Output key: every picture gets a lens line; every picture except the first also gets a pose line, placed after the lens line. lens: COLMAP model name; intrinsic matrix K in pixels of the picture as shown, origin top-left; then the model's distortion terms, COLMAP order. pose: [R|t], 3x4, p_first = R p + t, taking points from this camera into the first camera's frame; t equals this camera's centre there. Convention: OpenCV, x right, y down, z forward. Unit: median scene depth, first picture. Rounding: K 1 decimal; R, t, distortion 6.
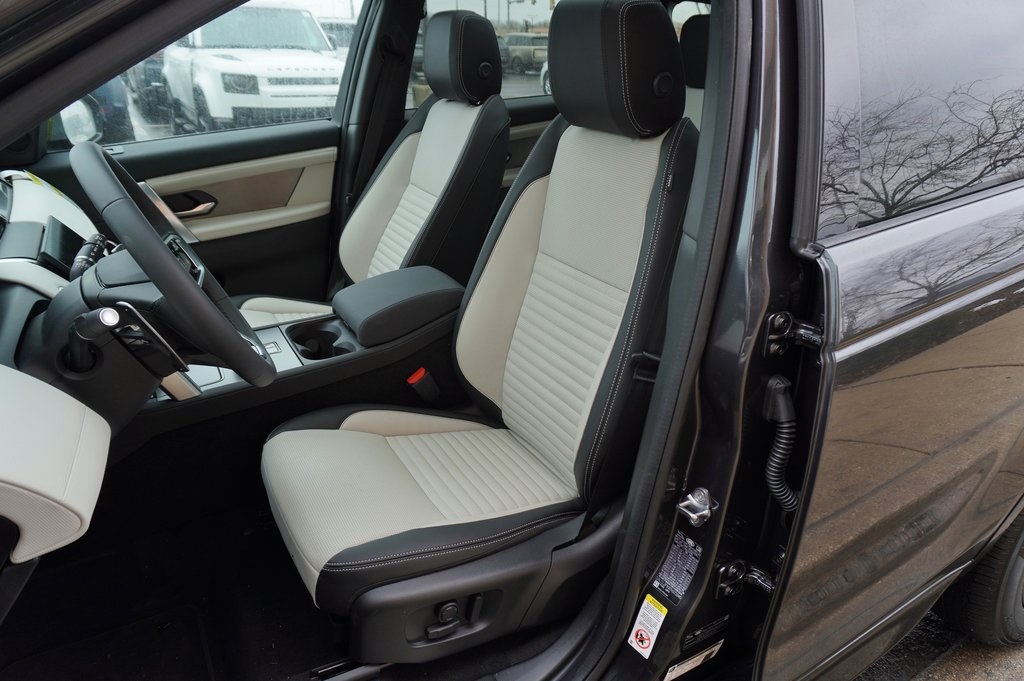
lens RADIAL K [[693.9, 0, 512.0], [0, 693.9, 340.5], [0, 0, 1]] dist [-0.056342, 0.056614]
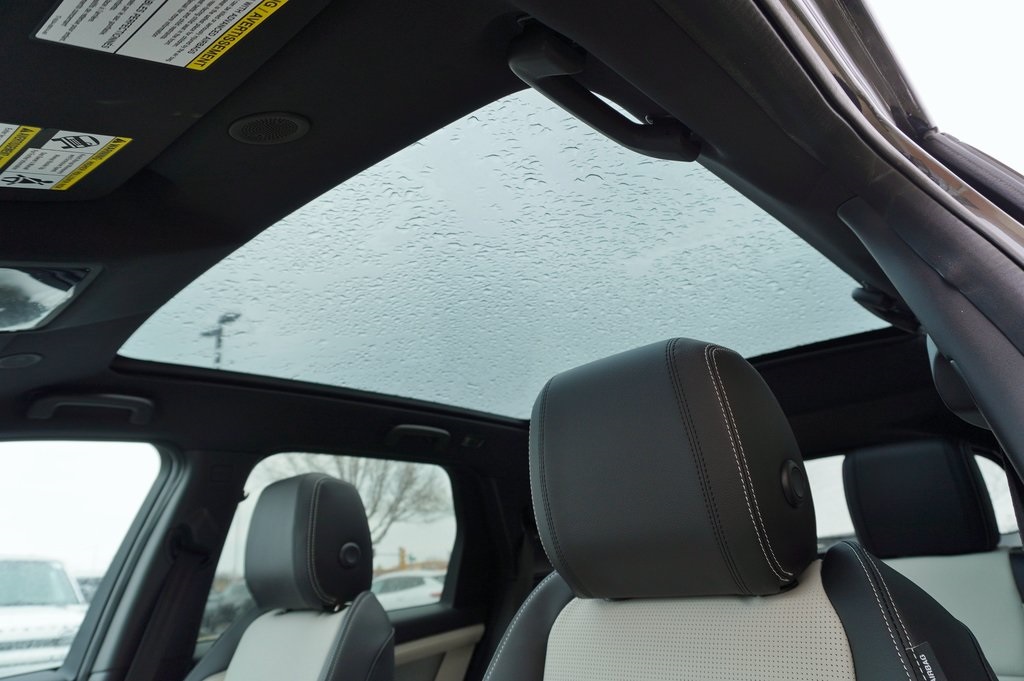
lens RADIAL K [[693.9, 0, 512.0], [0, 693.9, 340.5], [0, 0, 1]] dist [-0.056342, 0.056614]
pose [[0.956666, 0.043439, 0.287928, -0.085313], [0.169026, 0.722325, -0.670580, -0.081855], [-0.237107, 0.690188, 0.683681, 0.383877]]
